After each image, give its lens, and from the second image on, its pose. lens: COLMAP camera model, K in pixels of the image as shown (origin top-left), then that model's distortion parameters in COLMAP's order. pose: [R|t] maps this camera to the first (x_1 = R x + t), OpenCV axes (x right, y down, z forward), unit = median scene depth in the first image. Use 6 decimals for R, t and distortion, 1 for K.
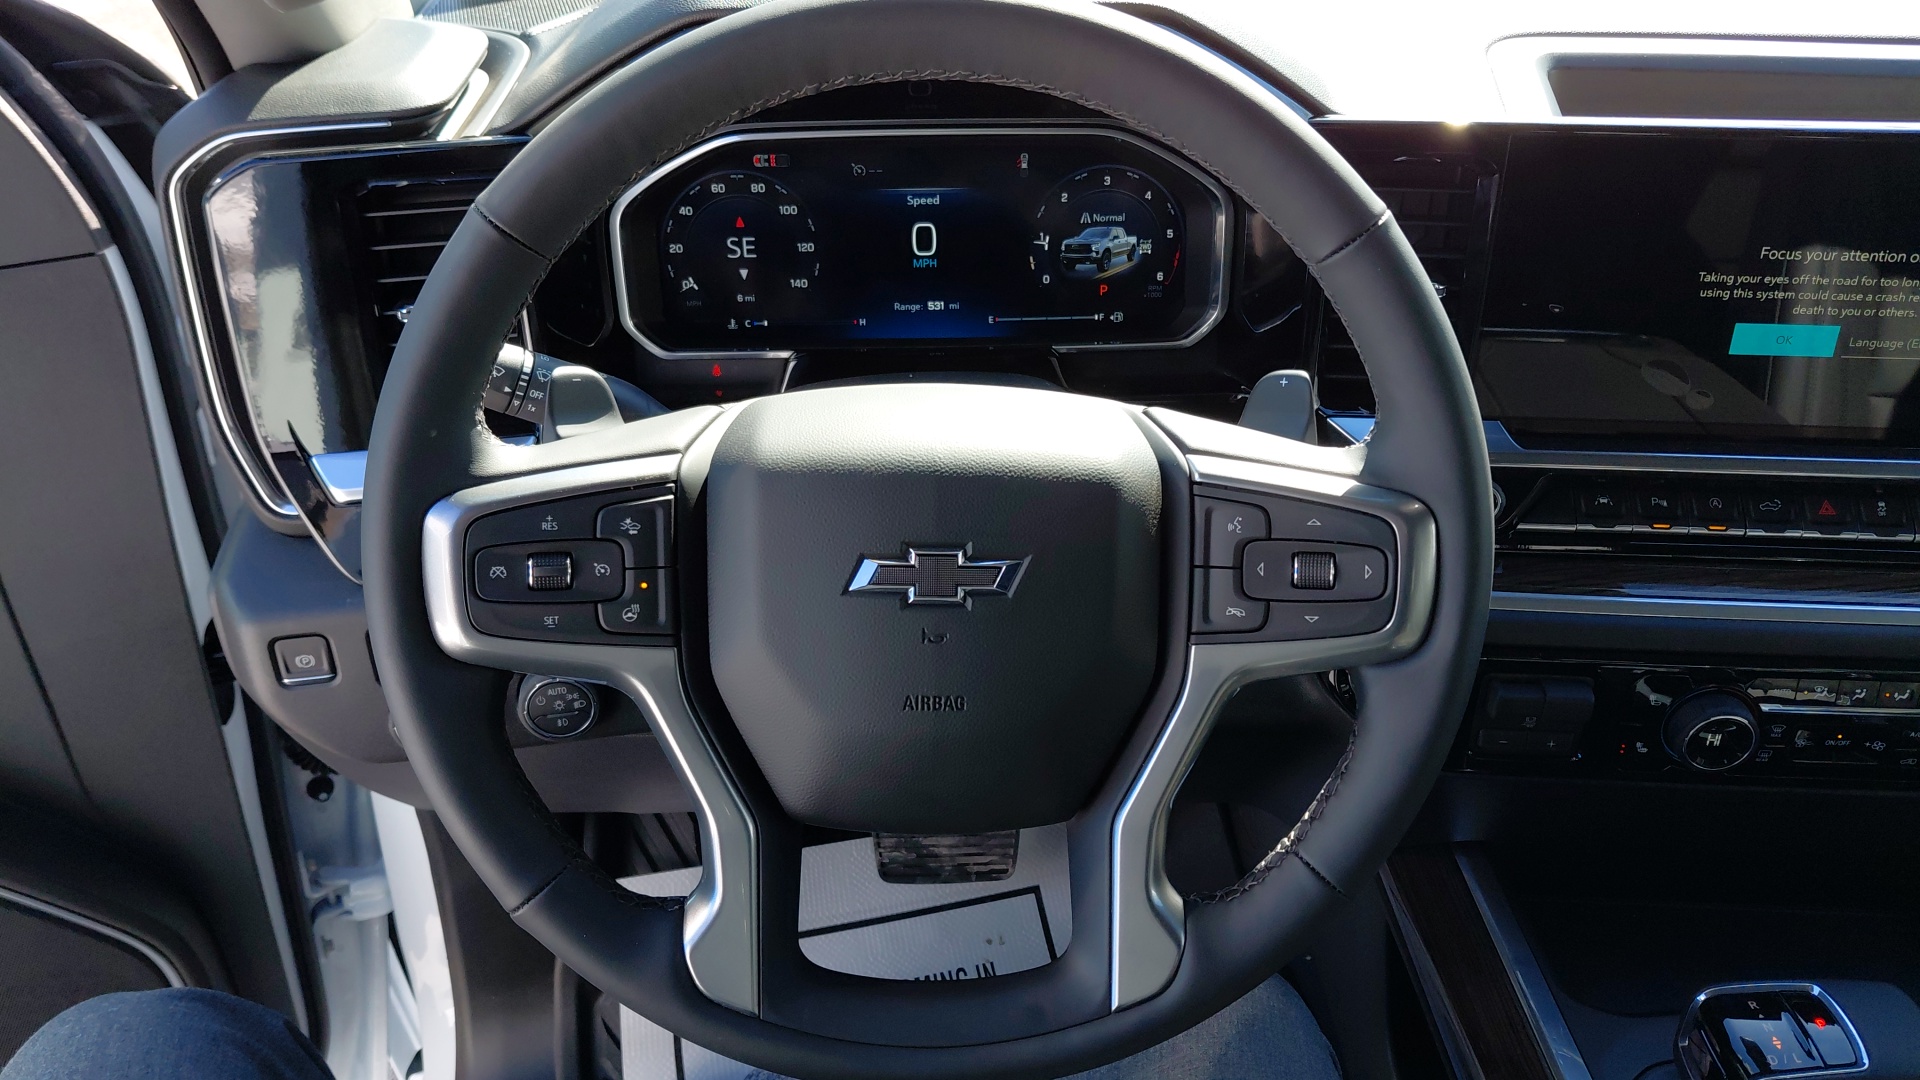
lens RADIAL K [[1428.3, 0, 1027.4], [0, 1428.3, 576.0], [0, 0, 1]] dist [0.055705, -0.098471]
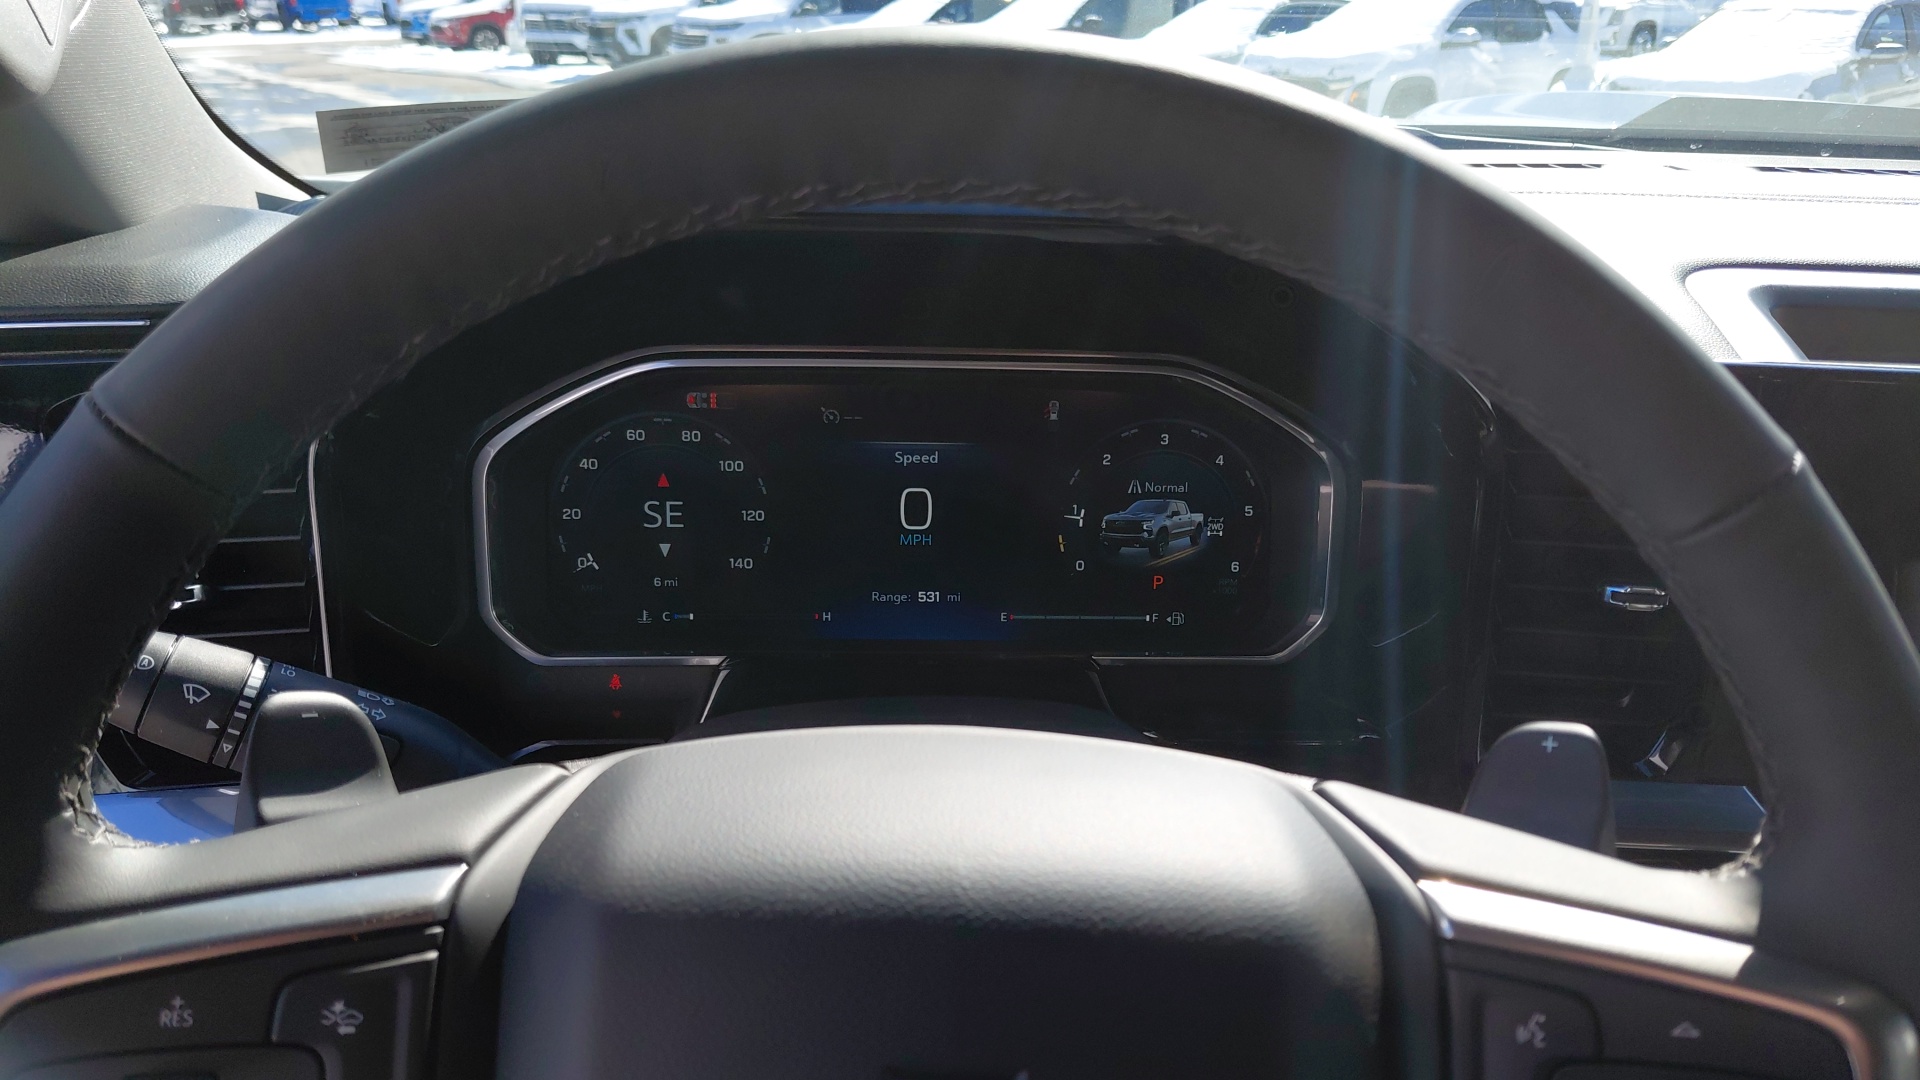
lens RADIAL K [[1428.3, 0, 1028.6], [0, 1428.3, 556.9], [0, 0, 1]] dist [0.055705, -0.098471]
pose [[0.999355, 0.023601, 0.027049, -0.036197], [-0.017234, 0.976415, -0.215214, -0.058974], [-0.031490, 0.214609, 0.976192, 0.312037]]
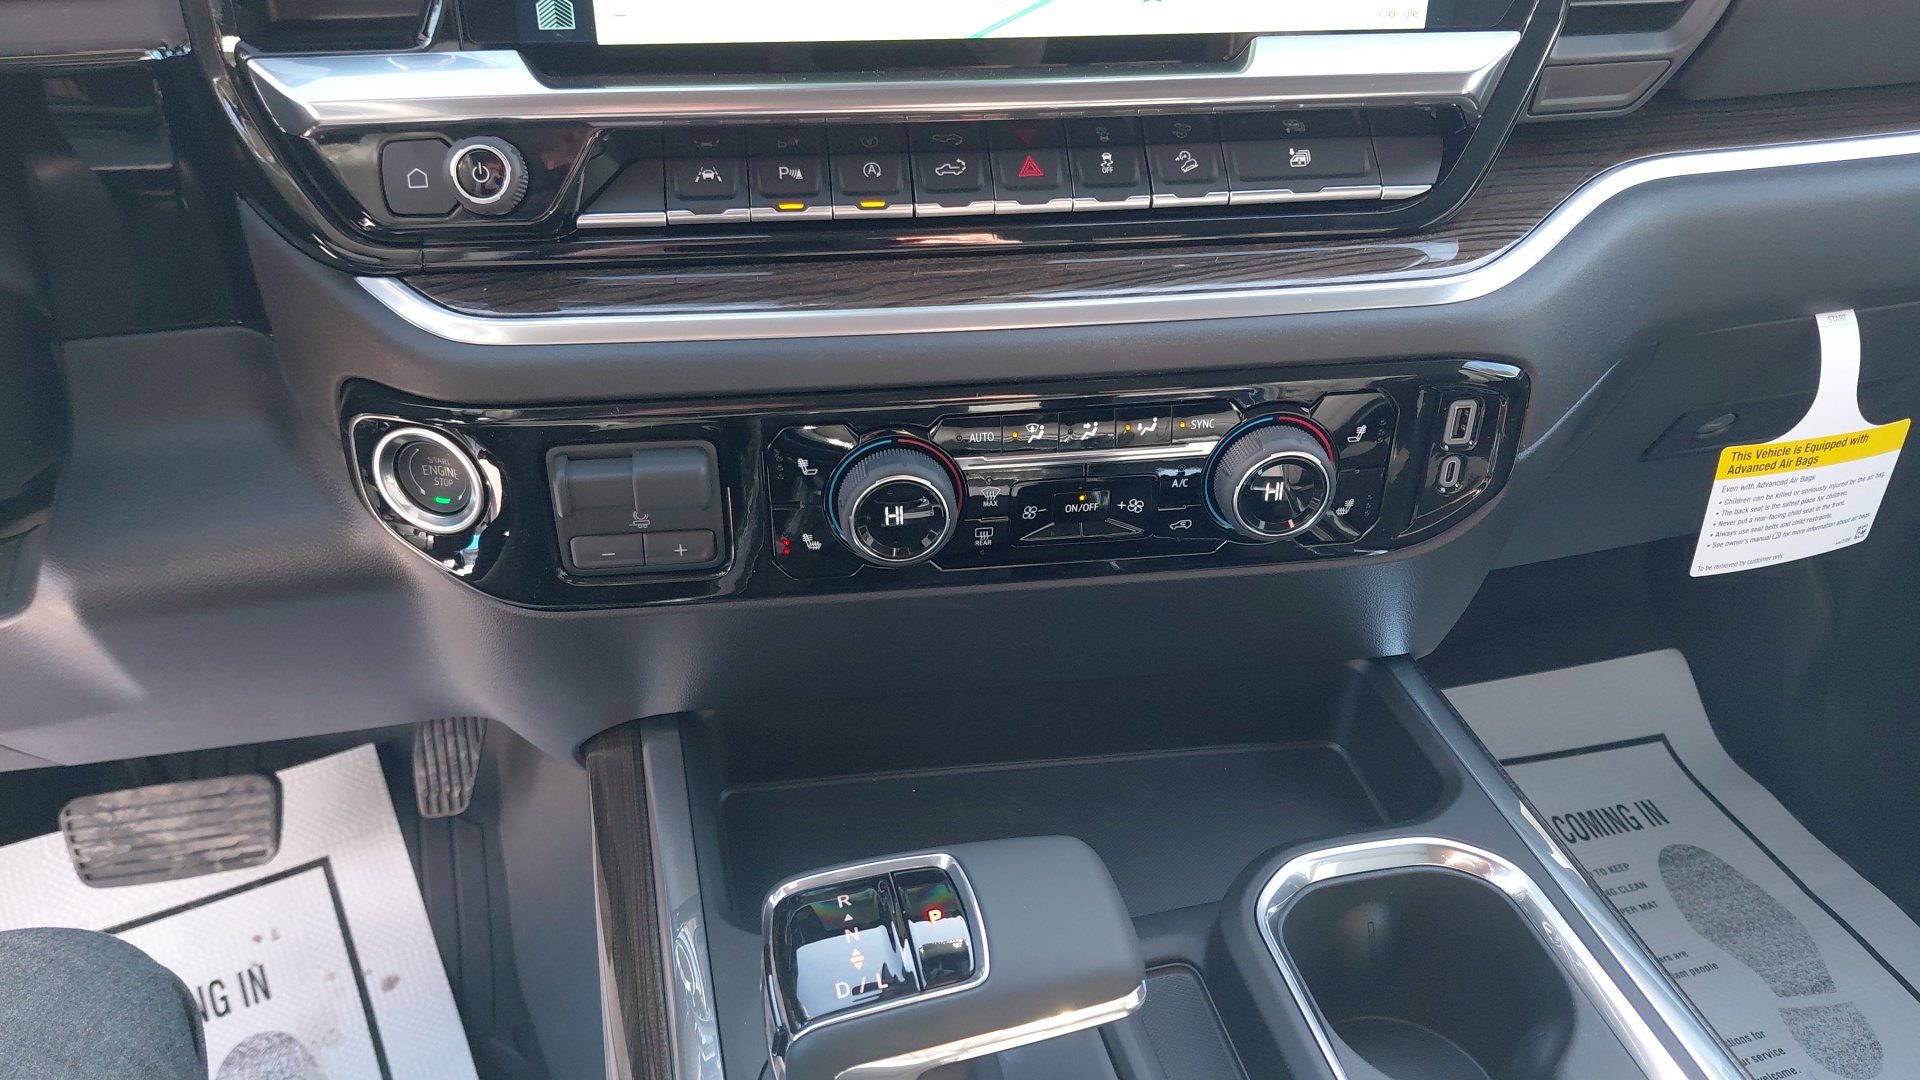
lens RADIAL K [[1428.3, 0, 1008.6], [0, 1428.3, 543.1], [0, 0, 1]] dist [0.055705, -0.098471]
pose [[0.980388, -0.092796, 0.173861, 0.414232], [0.092730, 0.995655, 0.008526, 0.126663], [-0.173896, 0.007764, 0.984733, 0.330687]]
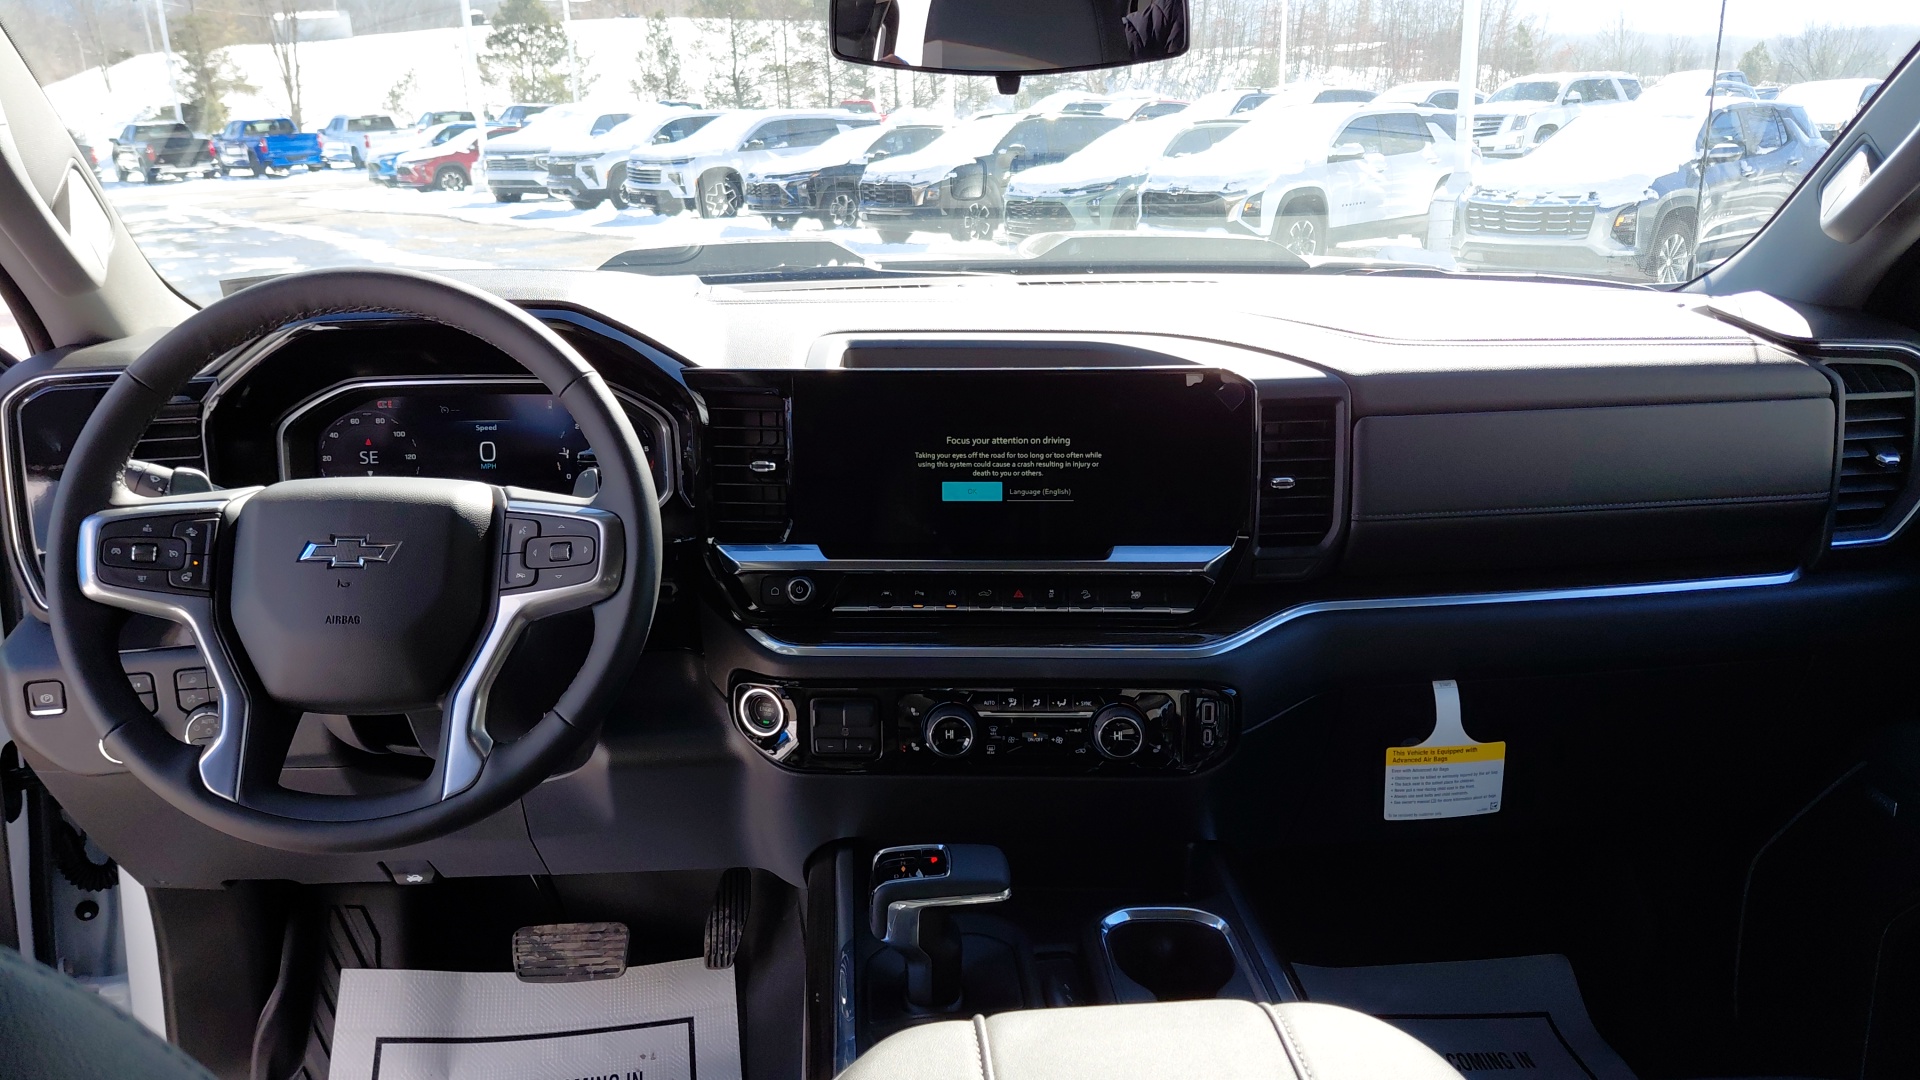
lens RADIAL K [[1428.3, 0, 1016.0], [0, 1428.3, 574.4], [0, 0, 1]] dist [0.055705, -0.098471]
pose [[0.999398, -0.011438, 0.032741, 0.504438], [0.020060, 0.960757, -0.276666, 0.382488], [-0.028292, 0.277156, 0.960408, -0.567772]]
